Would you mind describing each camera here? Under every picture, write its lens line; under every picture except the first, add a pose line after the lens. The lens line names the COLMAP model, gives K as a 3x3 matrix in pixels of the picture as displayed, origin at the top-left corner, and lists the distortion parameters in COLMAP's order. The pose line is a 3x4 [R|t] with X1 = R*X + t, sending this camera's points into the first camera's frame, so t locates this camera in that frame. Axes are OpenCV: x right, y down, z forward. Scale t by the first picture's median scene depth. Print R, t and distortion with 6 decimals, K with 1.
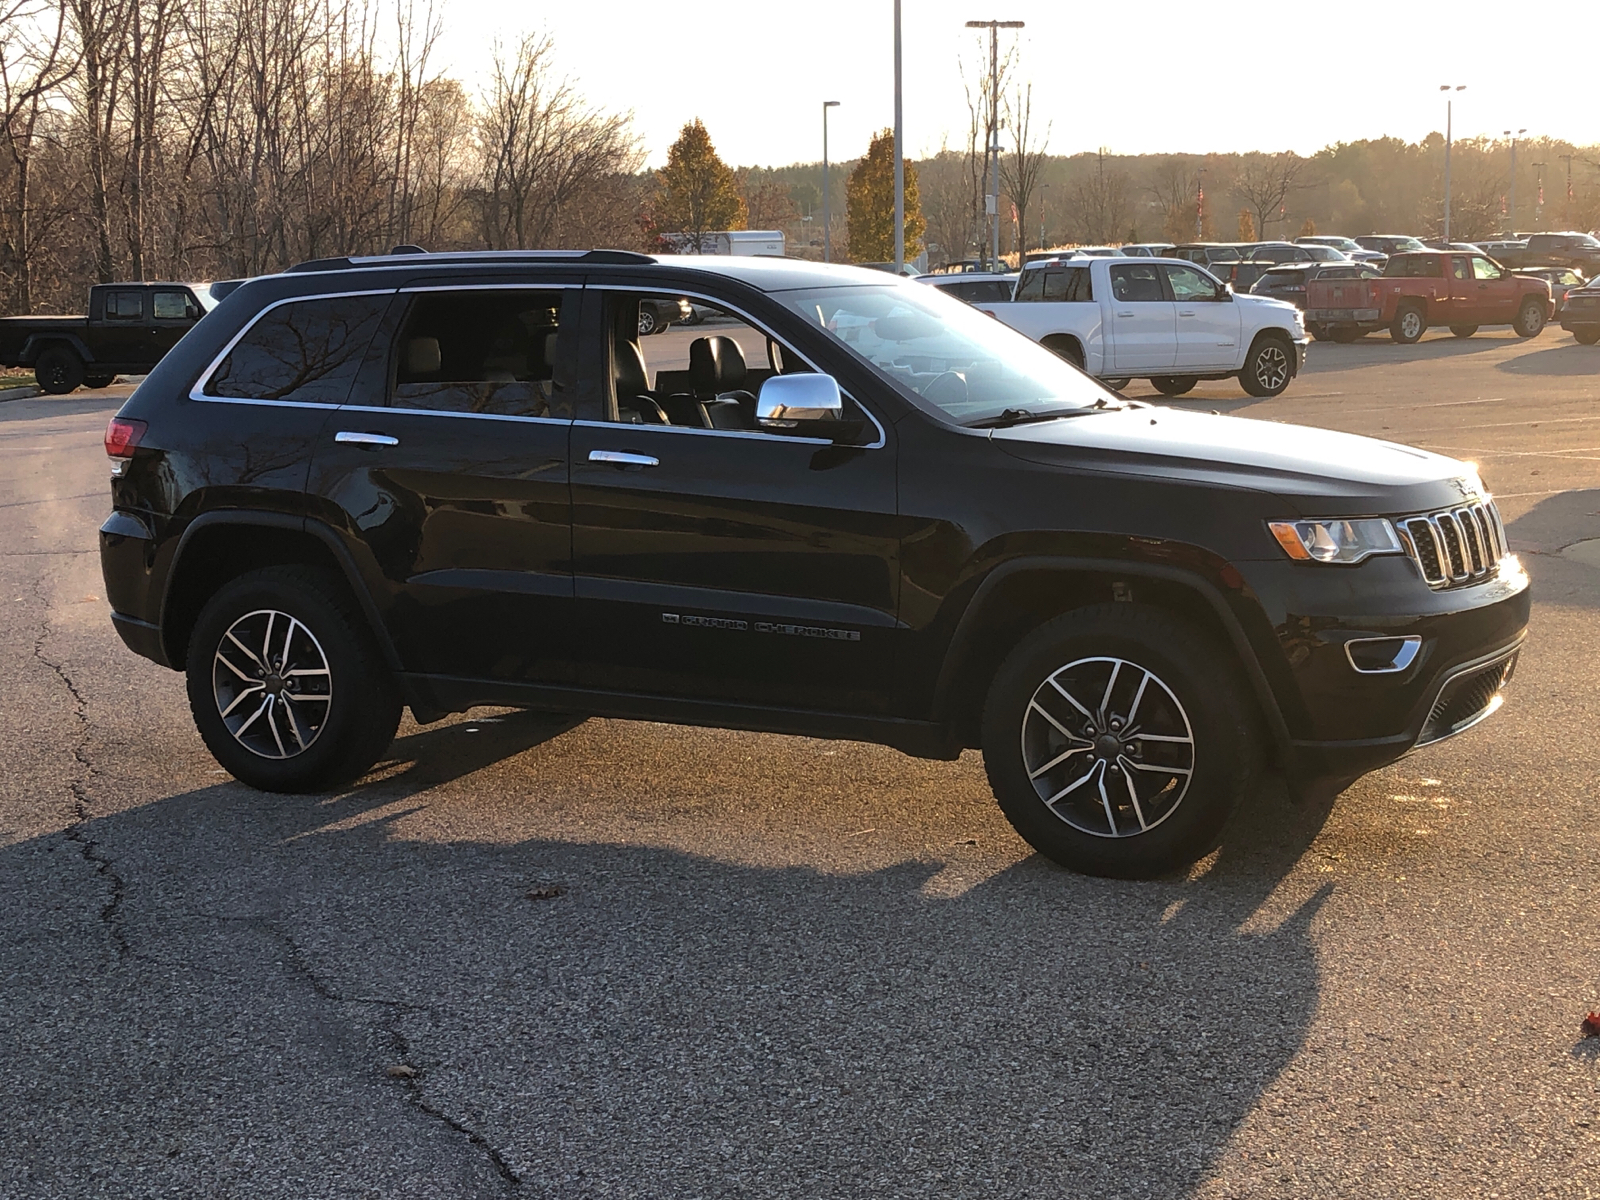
lens RADIAL K [[2324.6, 0, 800.0], [0, 2324.6, 600.0], [0, 0, 1]] dist [0.211218, -0.854455]
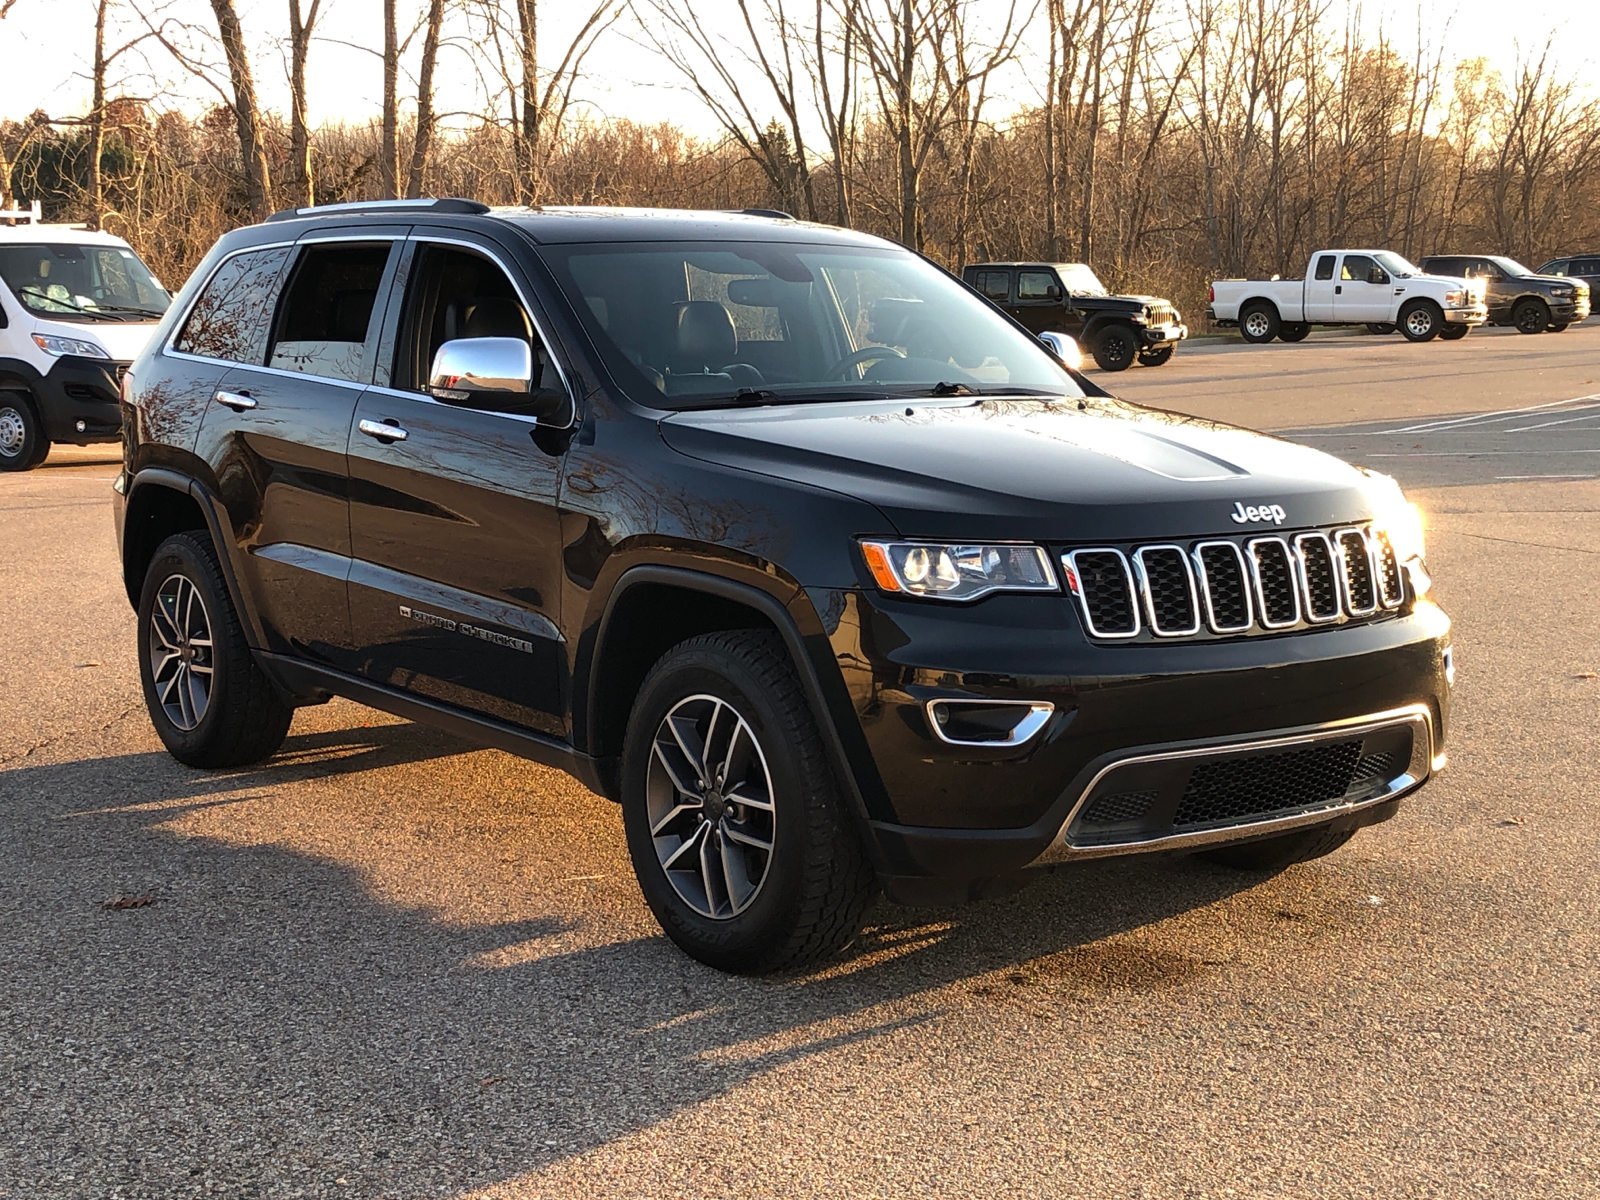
lens RADIAL K [[2324.6, 0, 800.0], [0, 2324.6, 600.0], [0, 0, 1]] dist [0.211218, -0.854455]
pose [[0.906409, 0.069421, -0.416658, 0.484105], [-0.066725, 0.997549, 0.021050, -0.027206], [0.417098, 0.008722, 0.908820, 0.270754]]
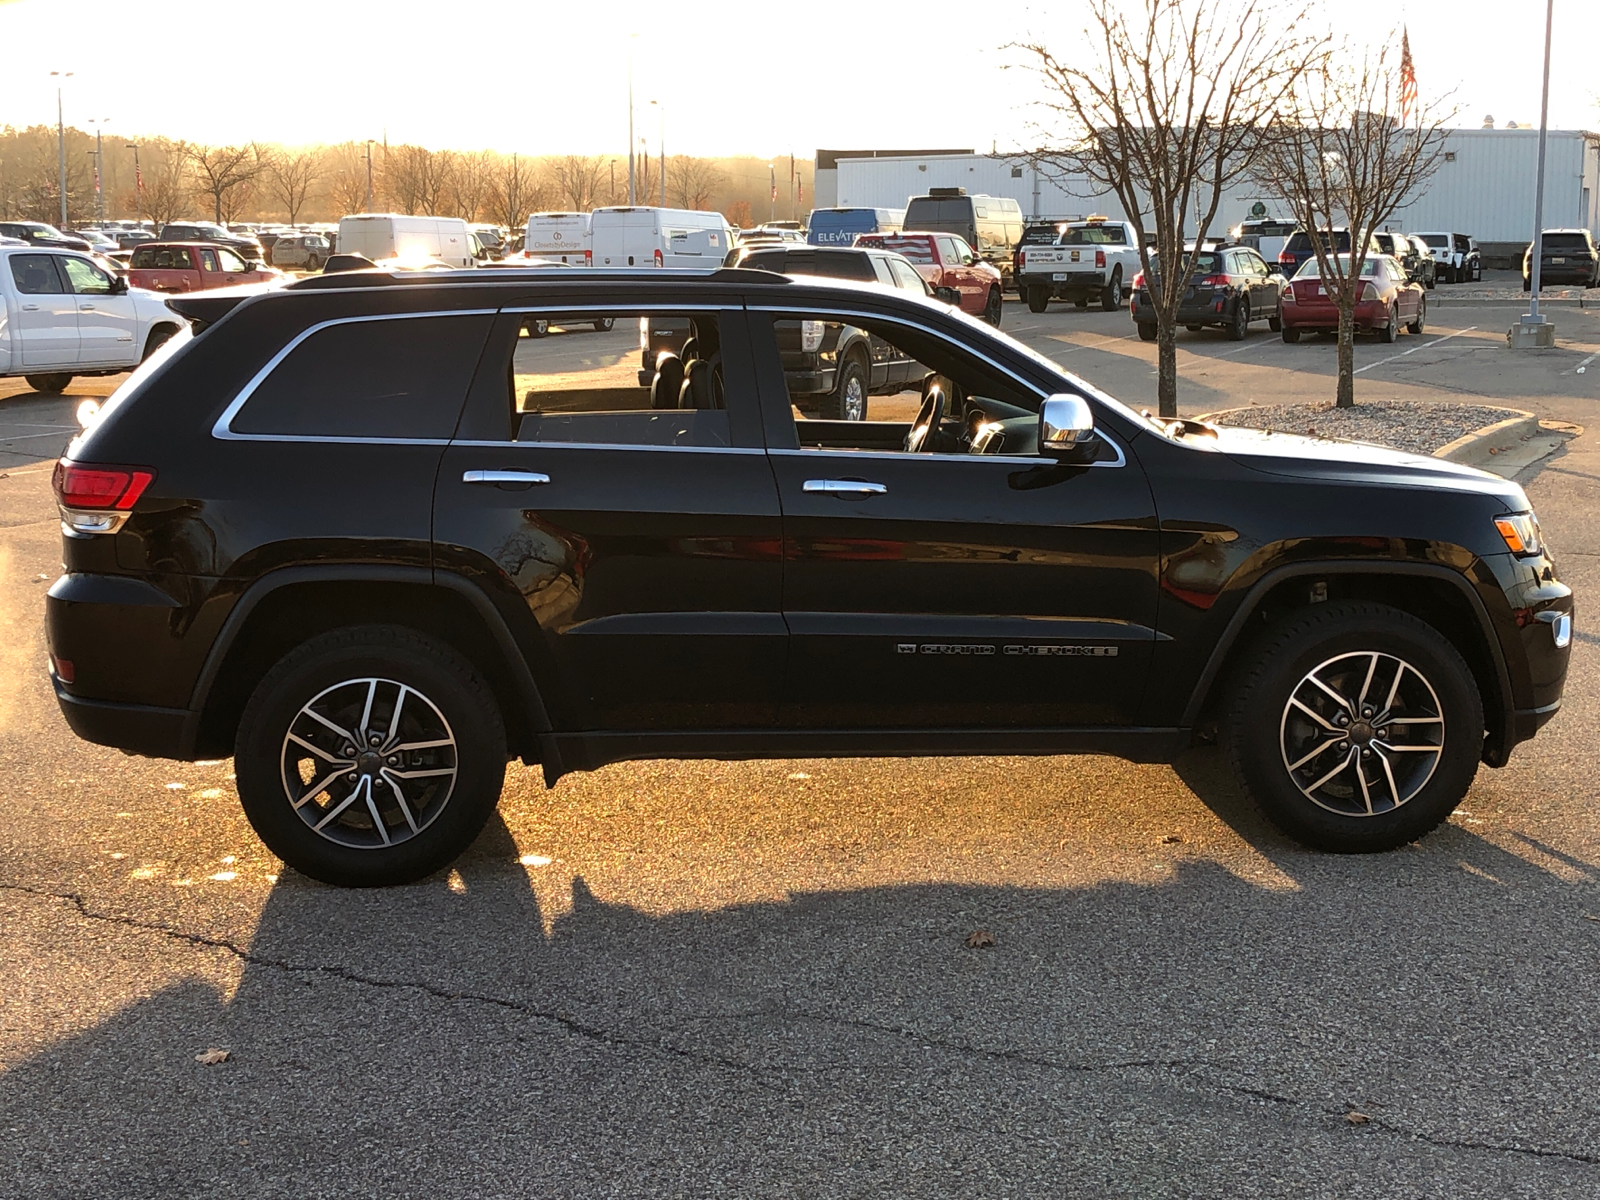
lens RADIAL K [[2324.6, 0, 800.0], [0, 2324.6, 600.0], [0, 0, 1]] dist [0.211218, -0.854455]
pose [[0.837204, -0.067131, 0.542755, -0.665563], [0.064575, 0.997629, 0.023784, -0.041426], [-0.543065, 0.015136, 0.839554, 0.219794]]
